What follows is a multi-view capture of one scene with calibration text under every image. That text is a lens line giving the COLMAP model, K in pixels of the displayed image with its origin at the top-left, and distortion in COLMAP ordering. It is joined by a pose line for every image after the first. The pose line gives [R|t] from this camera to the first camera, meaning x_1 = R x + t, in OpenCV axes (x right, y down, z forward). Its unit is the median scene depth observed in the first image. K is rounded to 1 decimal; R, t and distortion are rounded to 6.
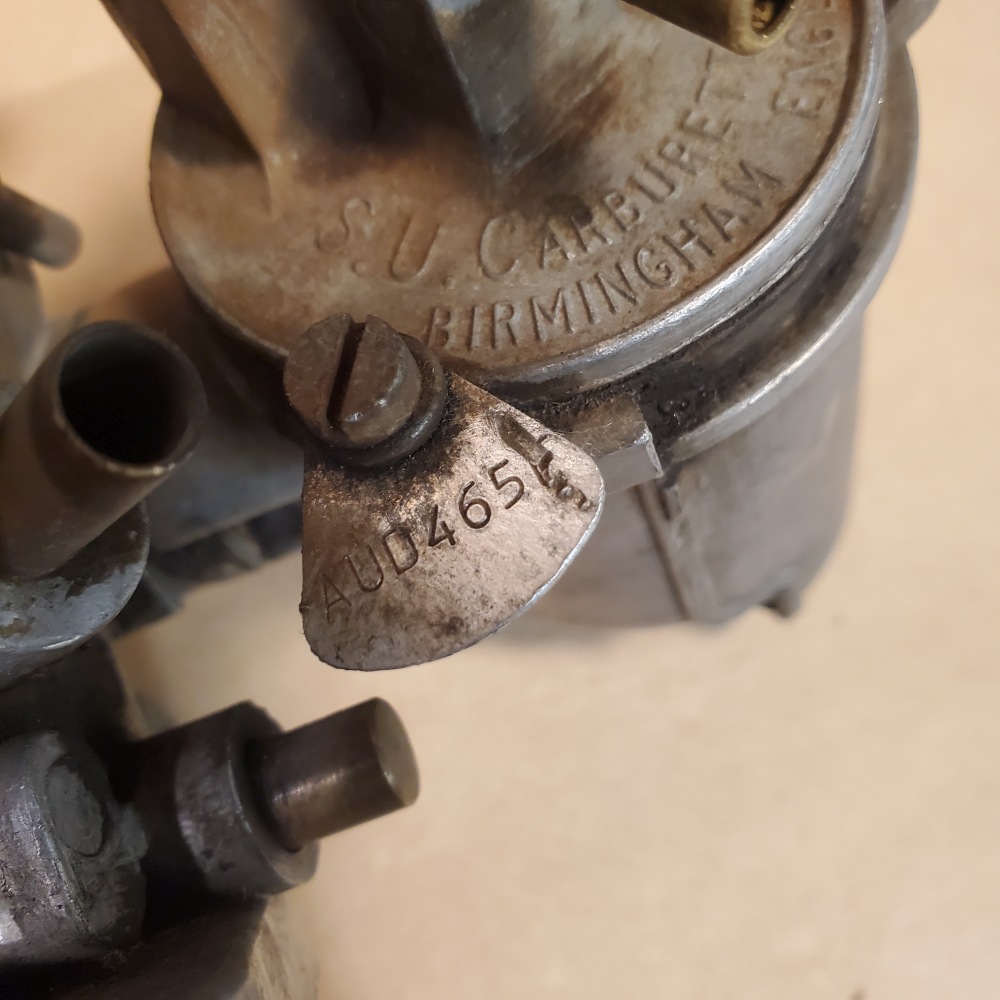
lens RADIAL K [[1114.5, 0, 500.0], [0, 1114.5, 500.0], [0, 0, 1]] dist [0.003356, -0.372519]
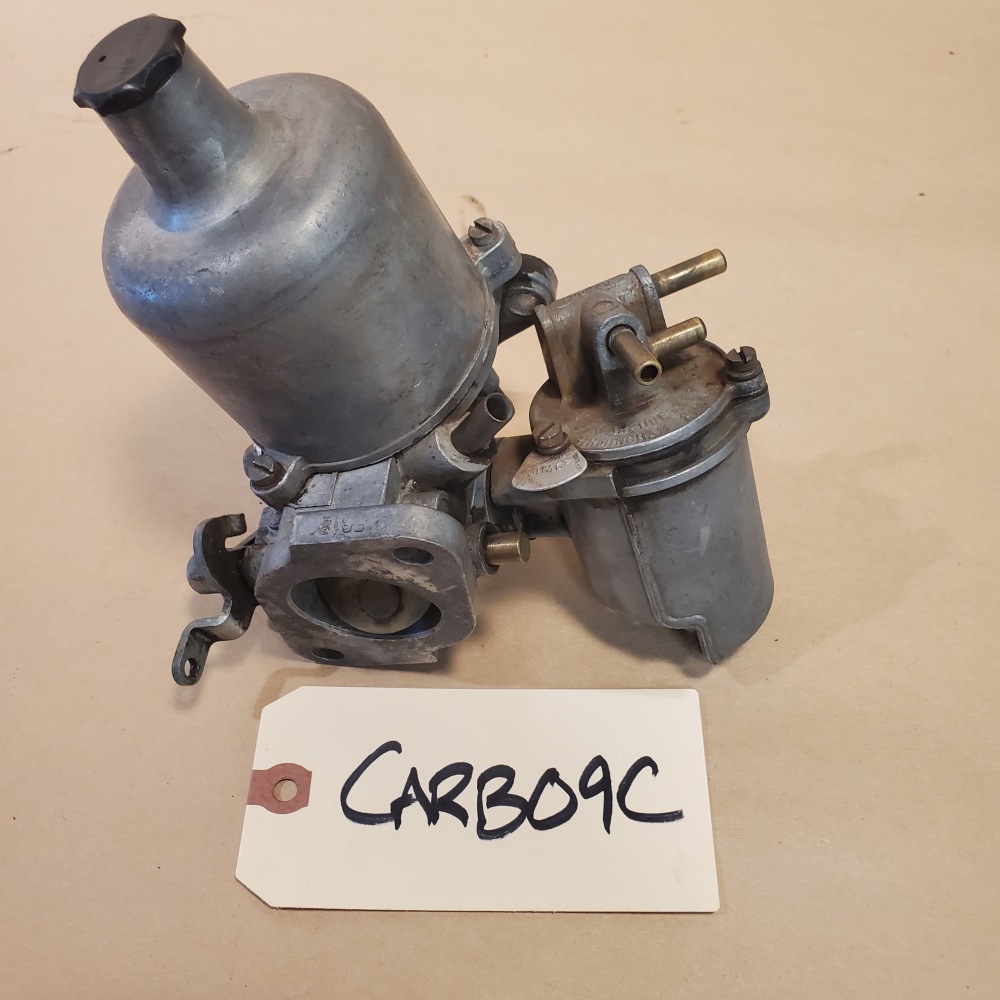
lens RADIAL K [[1114.5, 0, 500.0], [0, 1114.5, 500.0], [0, 0, 1]] dist [0.003356, -0.372519]
pose [[0.847858, 0.310671, -0.429674, 1.602146], [-0.451557, 0.847817, -0.278033, 1.353177], [0.277908, 0.429755, 0.859114, -2.569061]]
